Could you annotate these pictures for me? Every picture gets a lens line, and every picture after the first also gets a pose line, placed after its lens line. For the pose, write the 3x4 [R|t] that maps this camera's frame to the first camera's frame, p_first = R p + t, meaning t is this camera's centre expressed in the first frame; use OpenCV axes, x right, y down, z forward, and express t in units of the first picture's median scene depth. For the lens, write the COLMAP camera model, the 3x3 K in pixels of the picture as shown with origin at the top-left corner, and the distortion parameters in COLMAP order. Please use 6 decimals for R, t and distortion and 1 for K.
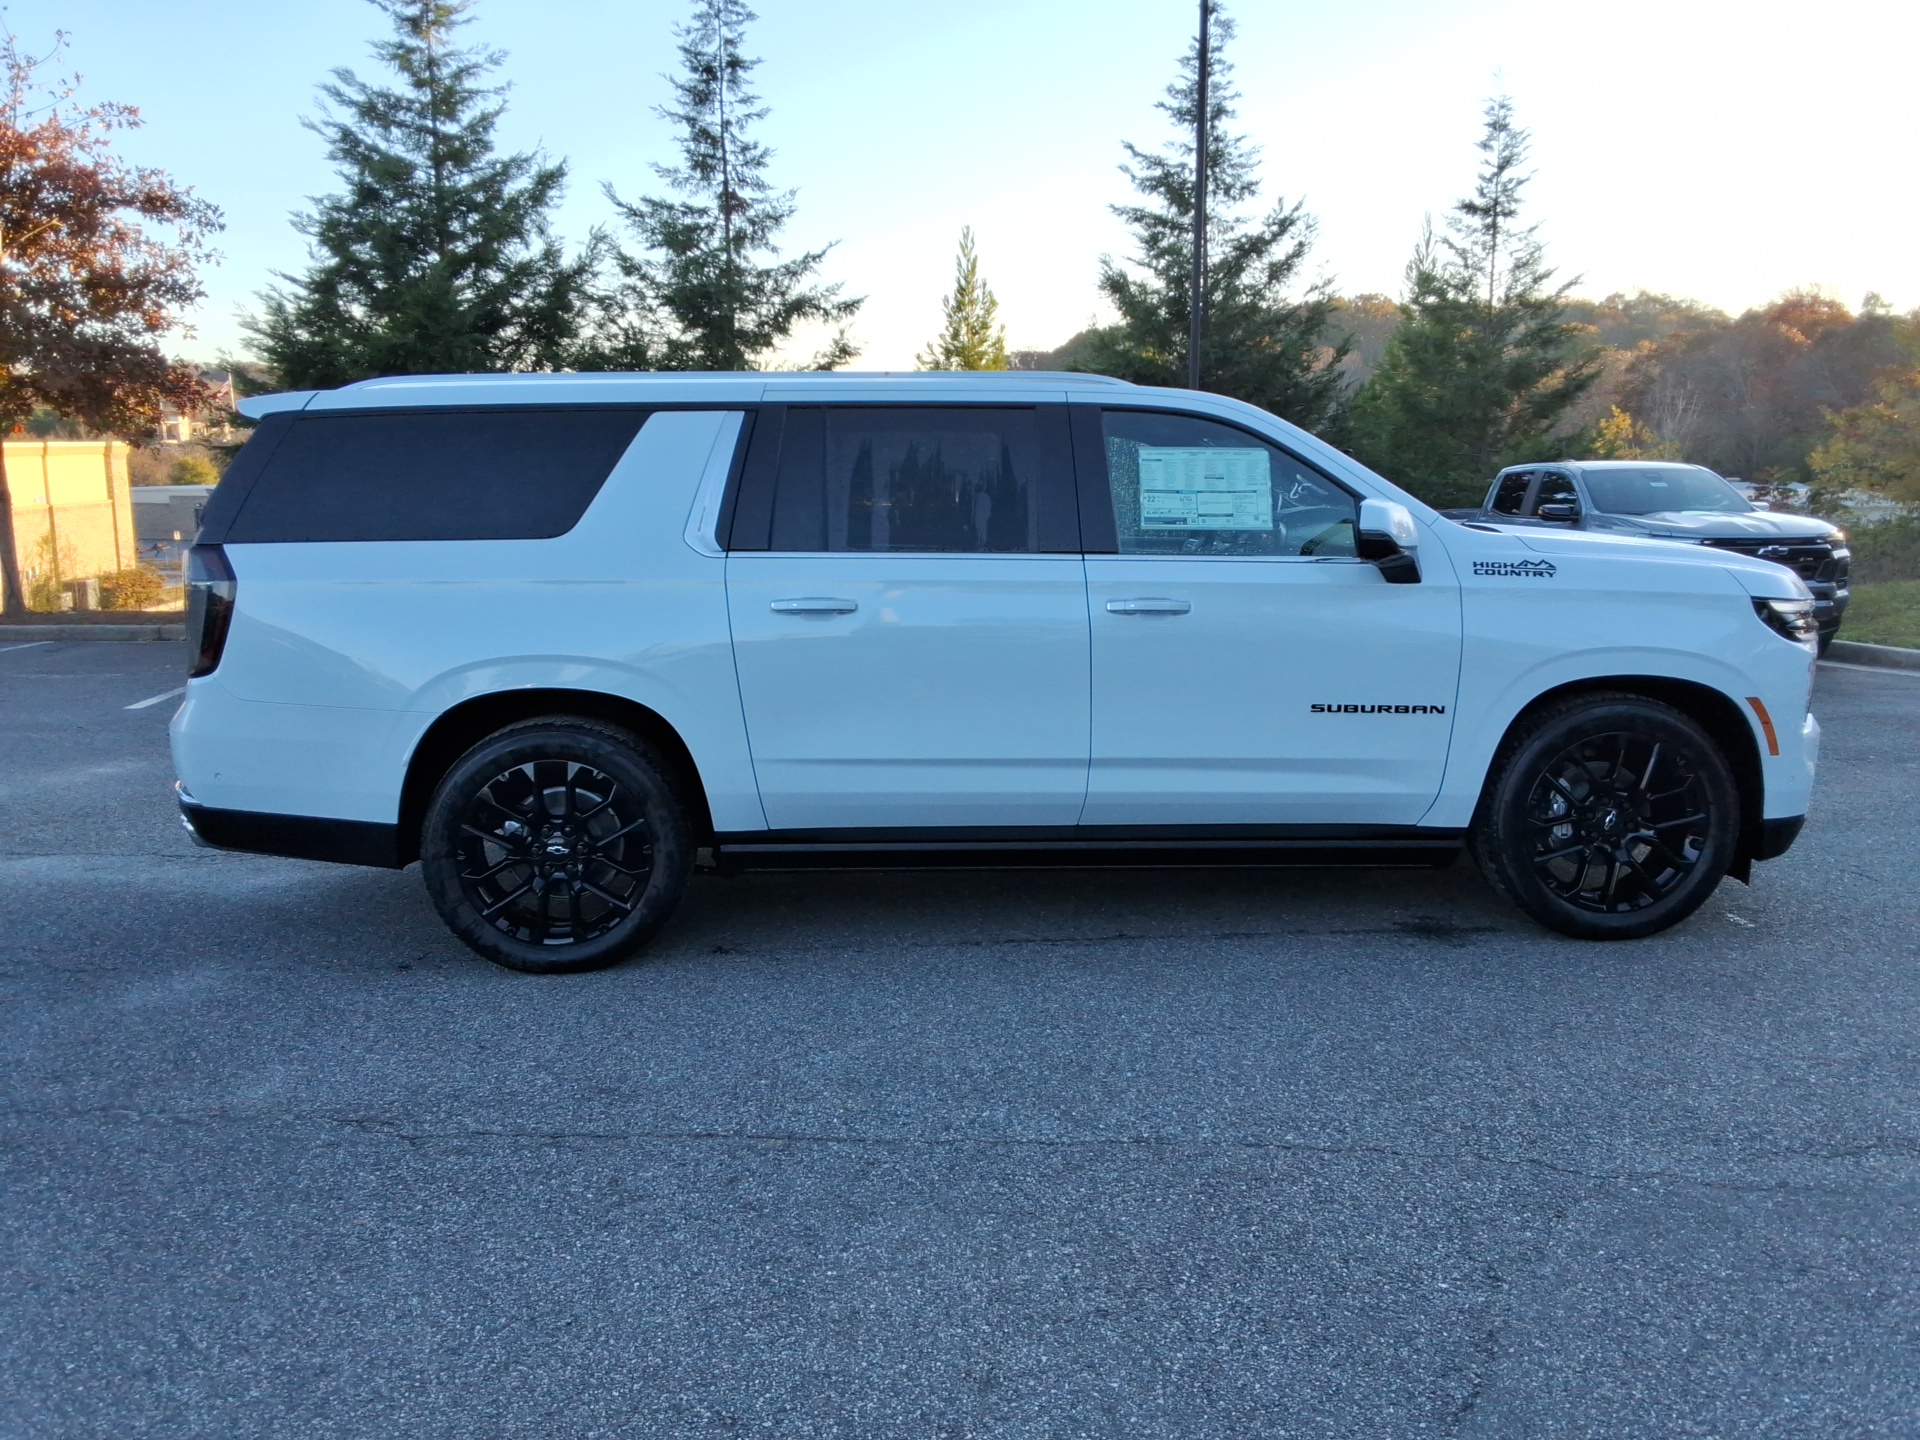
lens RADIAL K [[1541.6, 0, 976.3], [0, 1541.6, 716.2], [0, 0, 1]] dist [0.103437, -0.152967]
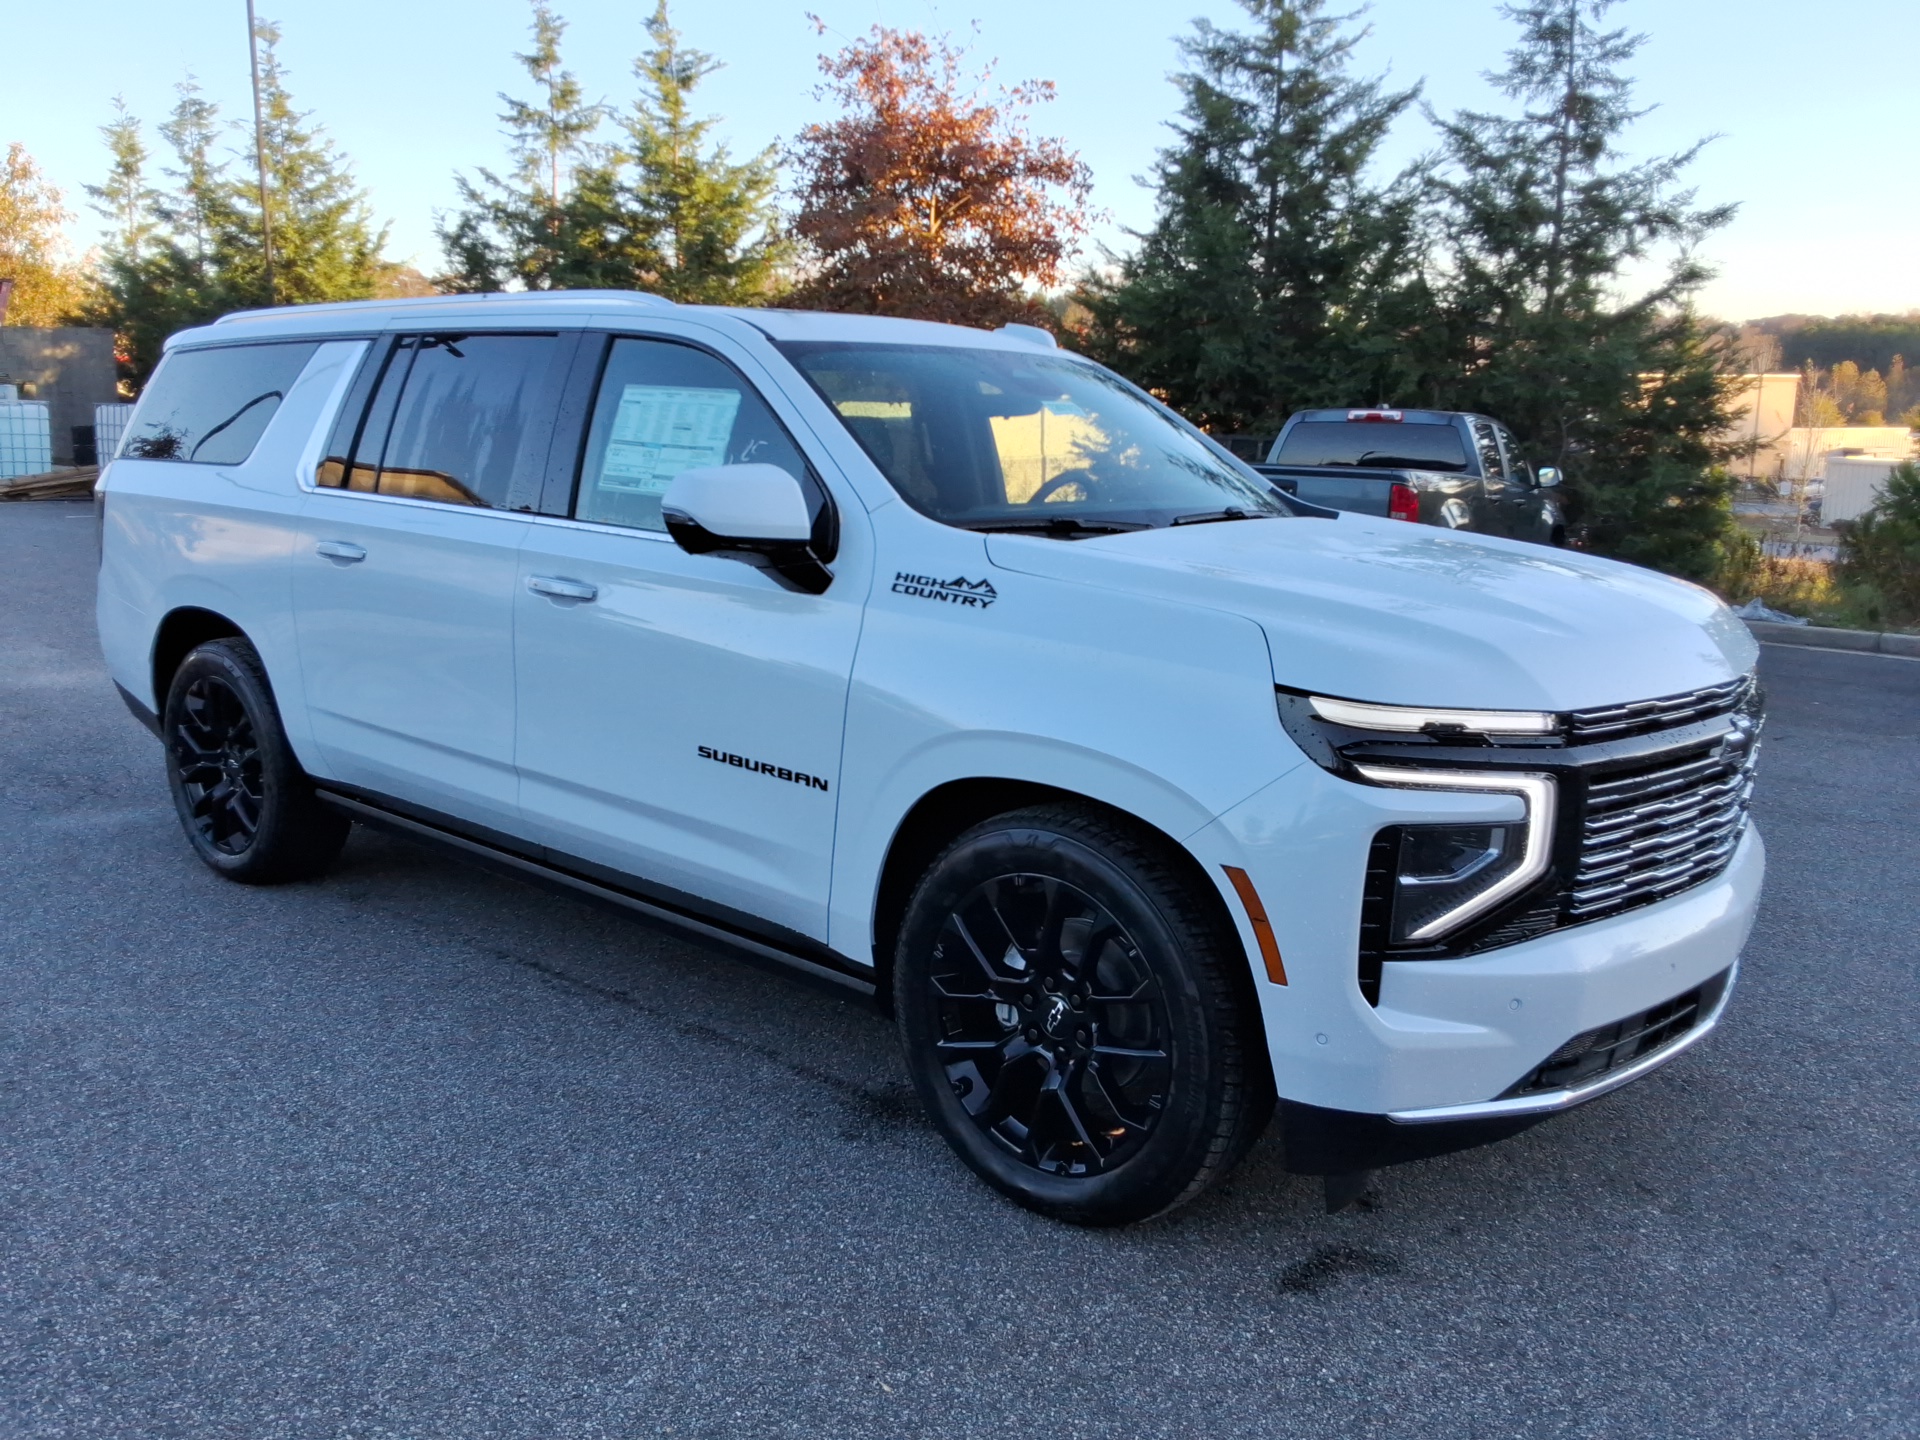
lens RADIAL K [[1541.6, 0, 976.3], [0, 1541.6, 716.2], [0, 0, 1]] dist [0.103437, -0.152967]
pose [[0.726578, 0.151871, -0.670089, 0.252422], [-0.130972, 0.987996, 0.081910, -0.030995], [0.674485, 0.028249, 0.737748, 0.175482]]
